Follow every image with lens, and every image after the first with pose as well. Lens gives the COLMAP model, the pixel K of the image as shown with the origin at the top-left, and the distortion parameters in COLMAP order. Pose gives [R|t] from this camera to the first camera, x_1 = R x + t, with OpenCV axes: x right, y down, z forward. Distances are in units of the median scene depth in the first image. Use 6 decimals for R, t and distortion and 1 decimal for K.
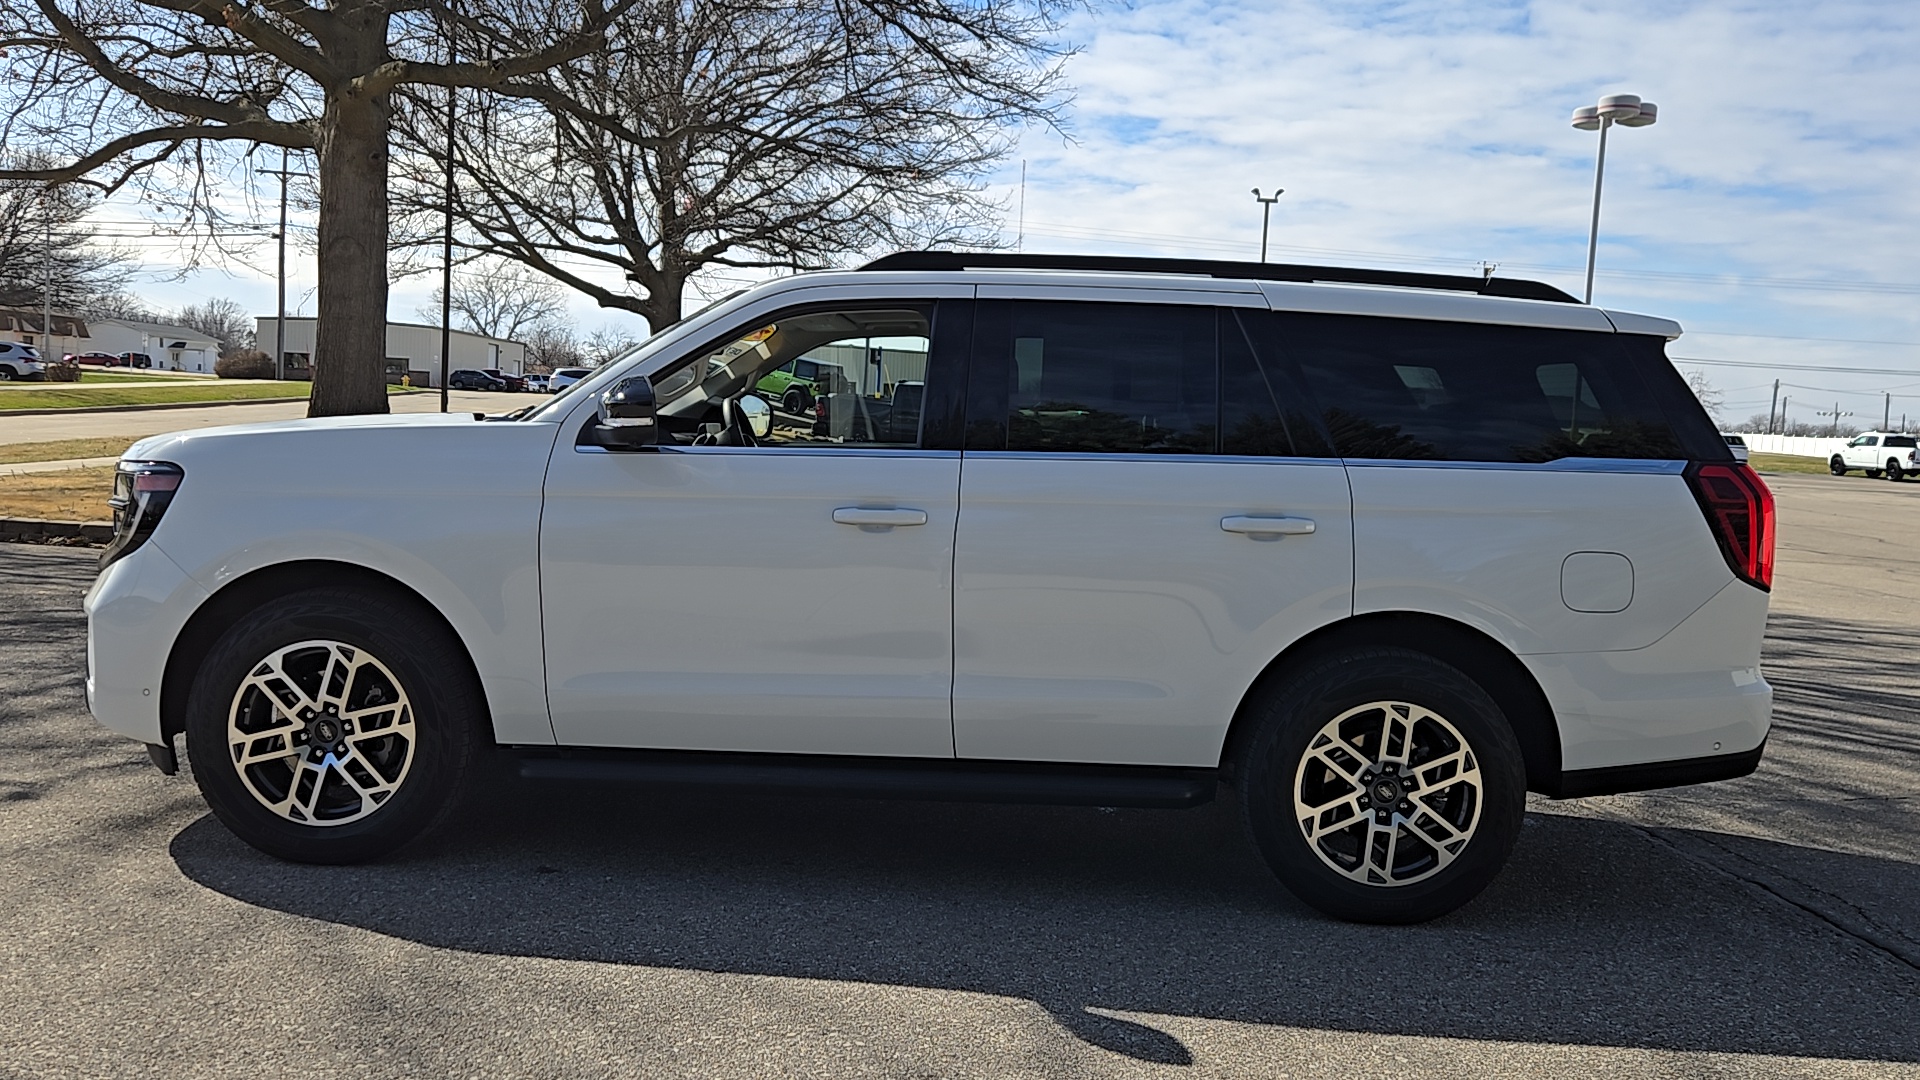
lens RADIAL K [[1591.9, 0, 930.8], [0, 1591.9, 568.9], [0, 0, 1]] dist [0.027496, -0.028224]
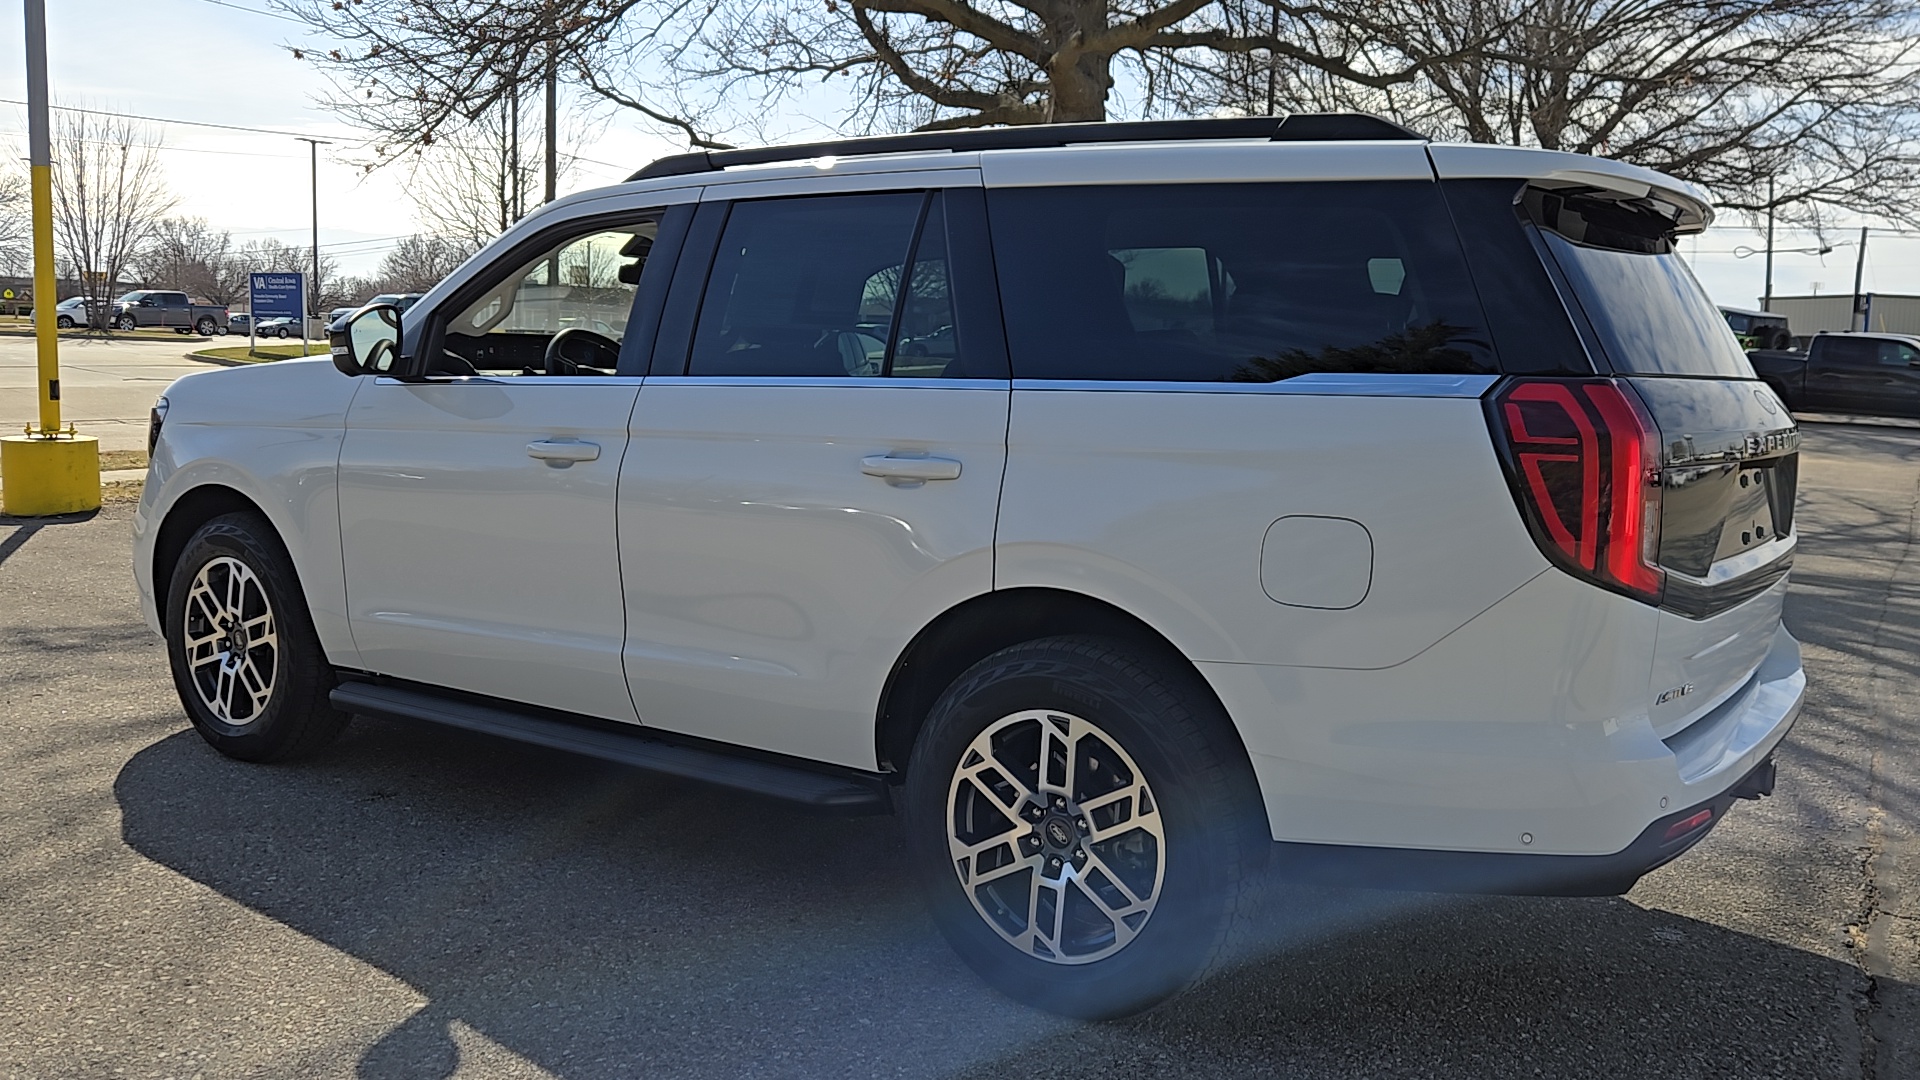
lens RADIAL K [[1591.9, 0, 951.3], [0, 1591.9, 553.7], [0, 0, 1]] dist [0.027496, -0.028224]
pose [[0.826401, 0.046922, -0.561124, 0.648790], [-0.041910, 0.998883, 0.021805, -0.003072], [0.561520, 0.005497, 0.827445, 0.367123]]
